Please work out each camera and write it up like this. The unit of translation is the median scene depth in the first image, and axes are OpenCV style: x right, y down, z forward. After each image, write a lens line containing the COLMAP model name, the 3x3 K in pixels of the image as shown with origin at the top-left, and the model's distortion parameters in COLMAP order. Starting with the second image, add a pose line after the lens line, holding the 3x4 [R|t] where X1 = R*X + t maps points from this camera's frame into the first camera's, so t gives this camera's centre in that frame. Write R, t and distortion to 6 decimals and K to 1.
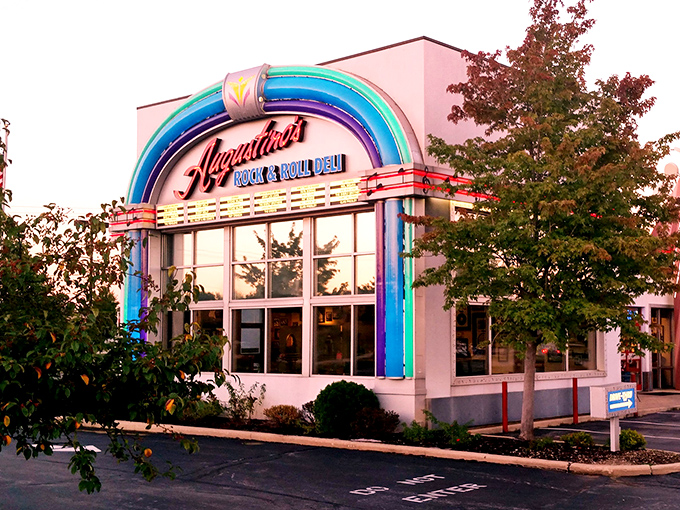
lens RADIAL K [[1003.3, 0, 340.0], [0, 1003.3, 255.0], [0, 0, 1]] dist [0.010334, -0.000165]
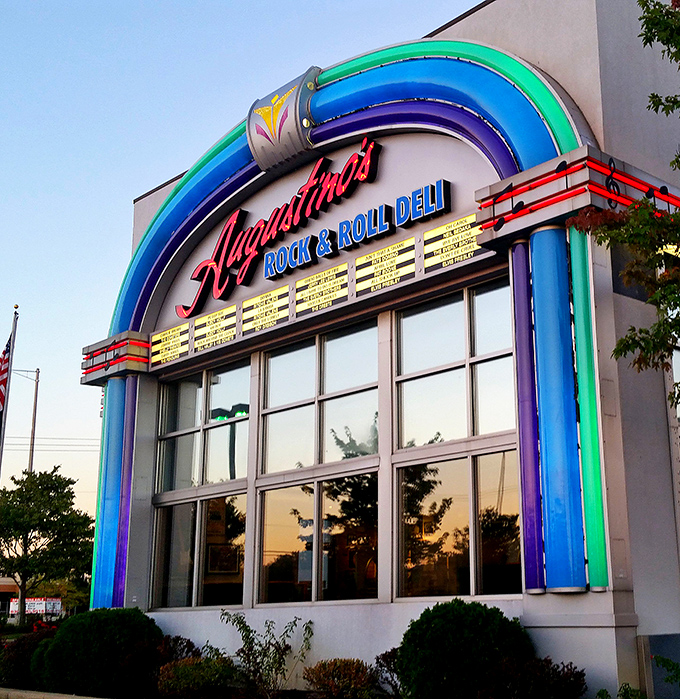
lens RADIAL K [[941.8, 0, 411.2], [0, 941.8, 348.6], [0, 0, 1]] dist [0.027076, 0.042089]
pose [[0.999265, -0.021864, -0.031480, -0.001747], [0.015457, 0.981463, -0.191029, 0.083788], [0.035073, 0.190402, 0.981079, 0.479644]]
